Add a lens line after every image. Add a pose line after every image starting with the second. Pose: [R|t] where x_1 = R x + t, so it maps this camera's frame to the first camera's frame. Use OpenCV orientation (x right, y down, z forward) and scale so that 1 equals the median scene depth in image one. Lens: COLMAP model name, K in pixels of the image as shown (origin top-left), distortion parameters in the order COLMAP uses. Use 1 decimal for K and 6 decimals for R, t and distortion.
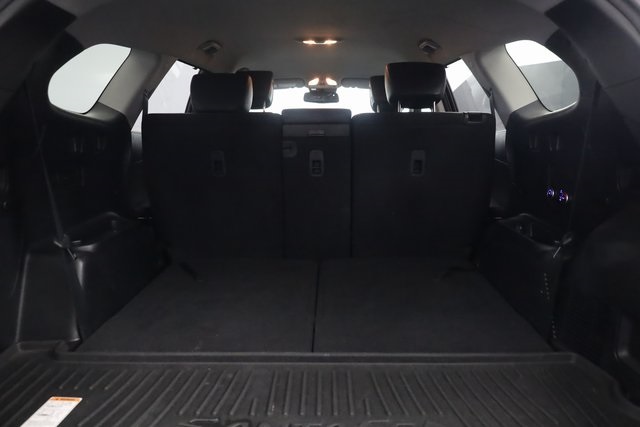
lens RADIAL K [[445.2, 0, 320.0], [0, 445.2, 213.5], [0, 0, 1]] dist [-0.005332, -0.002682]
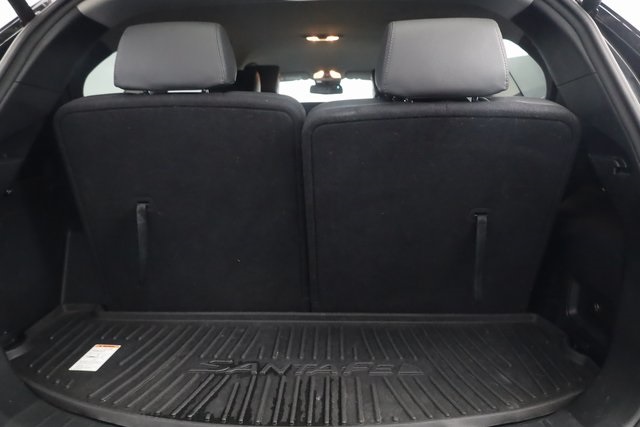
lens RADIAL K [[445.2, 0, 320.0], [0, 445.2, 213.5], [0, 0, 1]] dist [-0.005332, -0.002682]
pose [[0.999802, -0.000662, -0.019878, 0.032880], [0.001126, 0.999728, 0.023313, 0.025239], [0.019857, -0.023331, 0.999531, -0.188755]]
